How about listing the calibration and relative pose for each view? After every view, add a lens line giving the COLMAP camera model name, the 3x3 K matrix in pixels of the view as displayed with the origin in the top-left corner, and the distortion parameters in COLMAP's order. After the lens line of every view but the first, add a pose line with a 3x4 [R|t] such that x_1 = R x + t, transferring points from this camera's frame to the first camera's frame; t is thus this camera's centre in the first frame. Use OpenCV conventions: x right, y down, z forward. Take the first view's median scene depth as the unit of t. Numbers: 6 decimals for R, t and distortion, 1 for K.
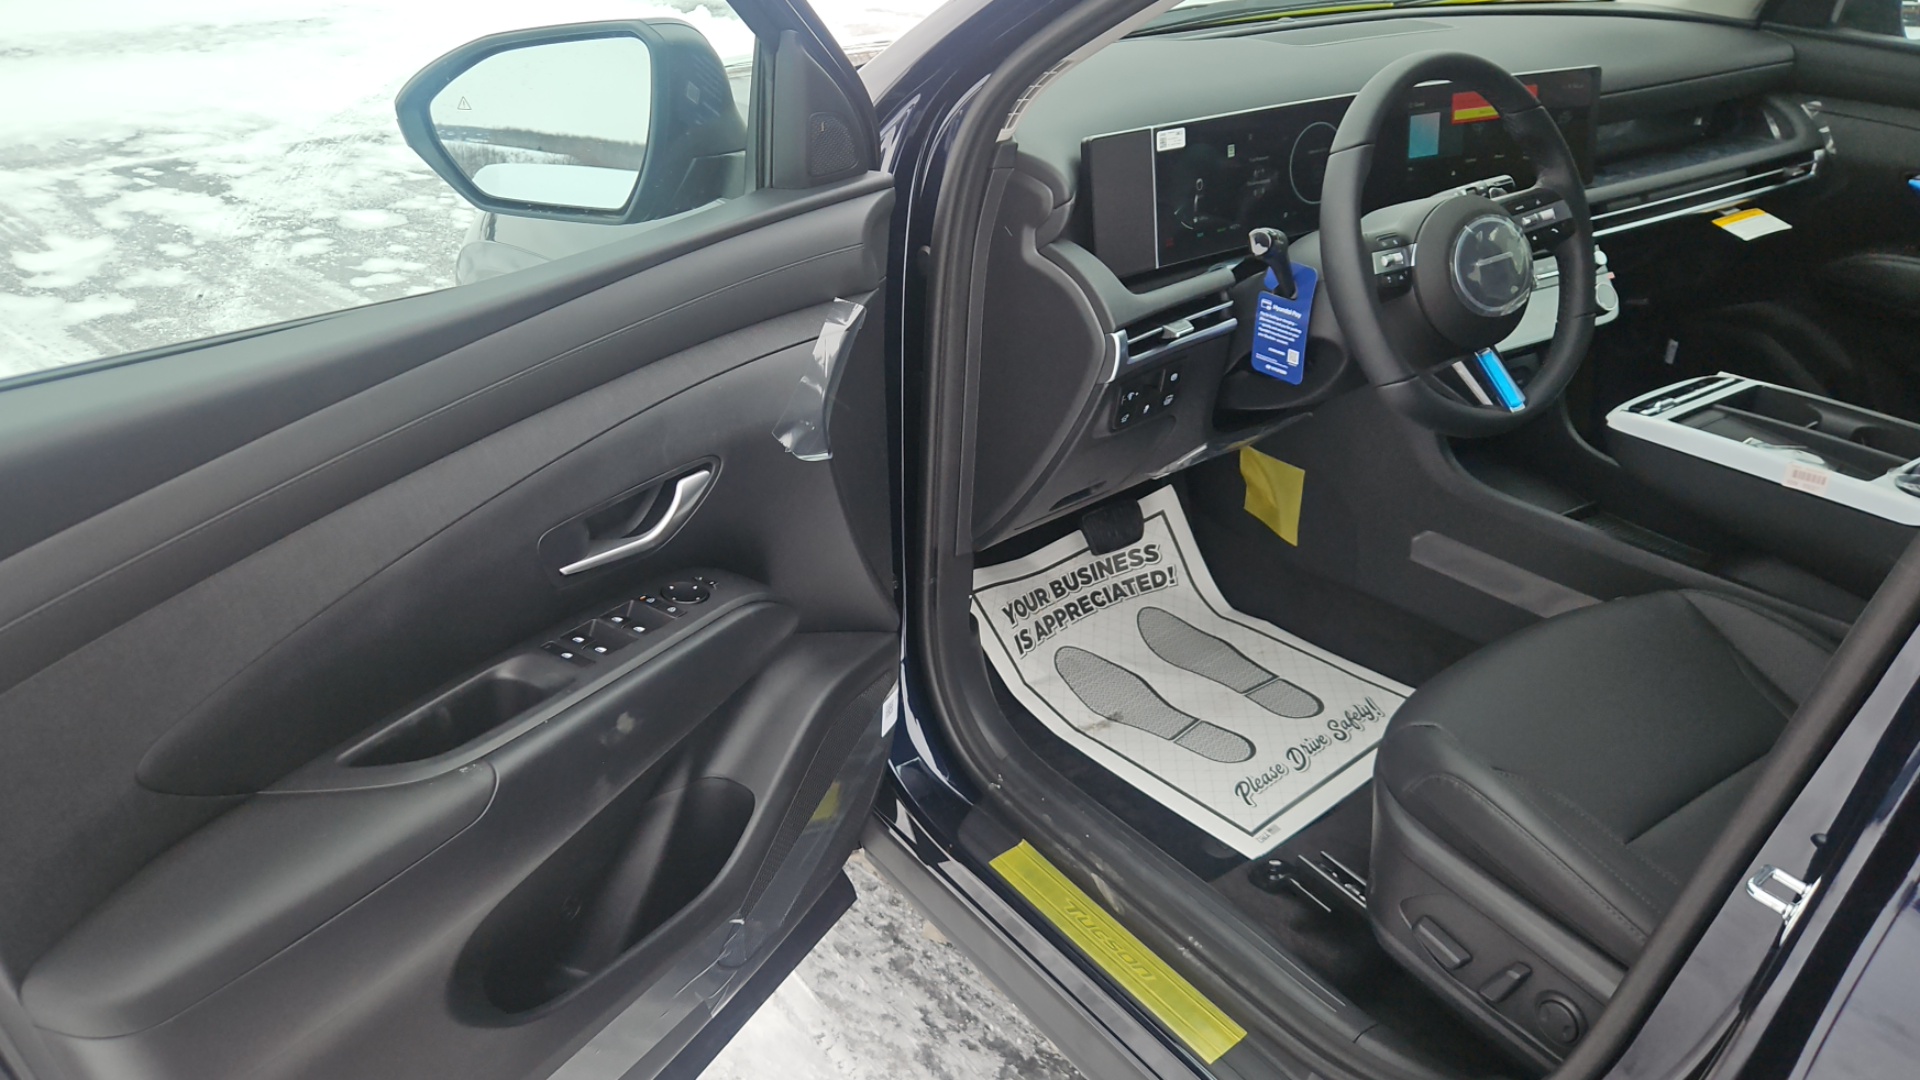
lens RADIAL K [[1384.7, 0, 958.3], [0, 1384.7, 528.1], [0, 0, 1]] dist [0.103112, -0.100200]
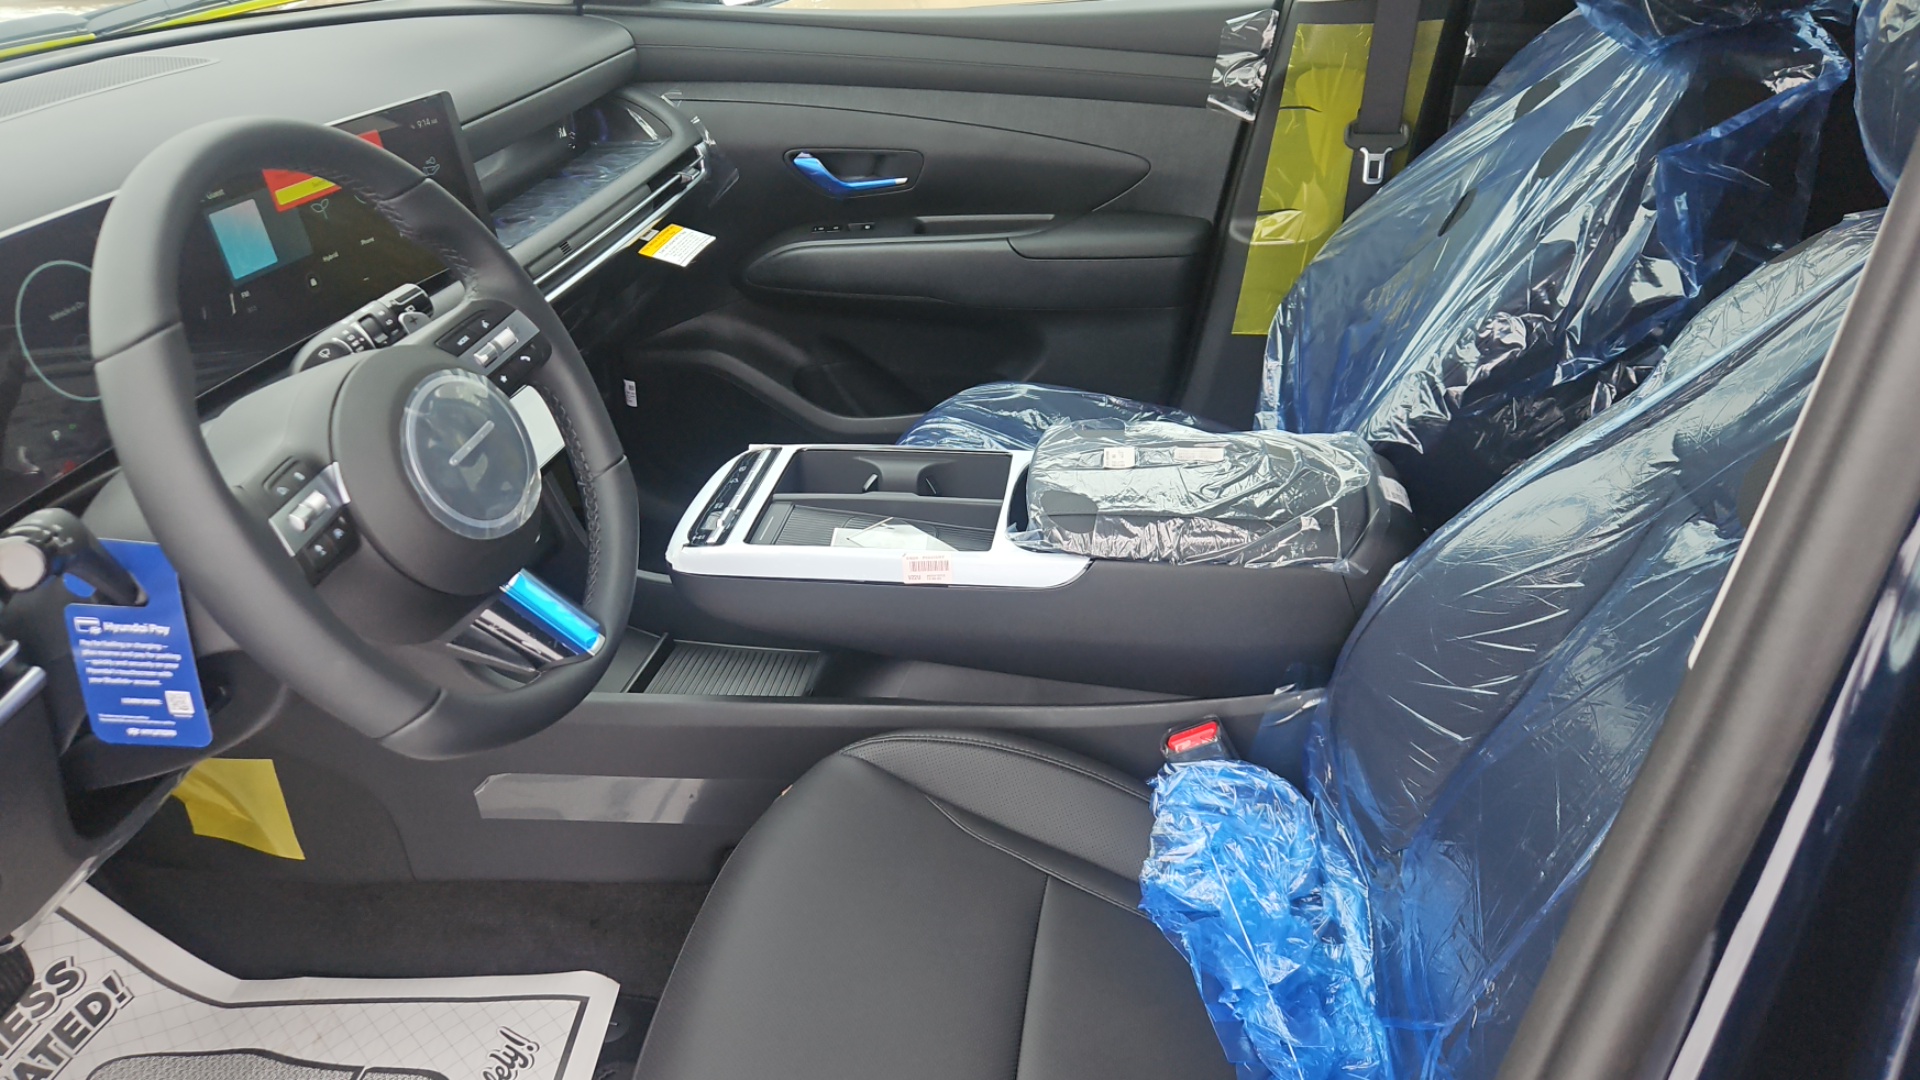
lens RADIAL K [[1384.7, 0, 958.3], [0, 1384.7, 528.1], [0, 0, 1]] dist [0.103112, -0.100200]
pose [[0.688782, -0.353999, 0.632664, 0.100586], [0.351007, 0.926411, 0.136220, -0.125611], [-0.634329, 0.128244, 0.762352, 0.315602]]
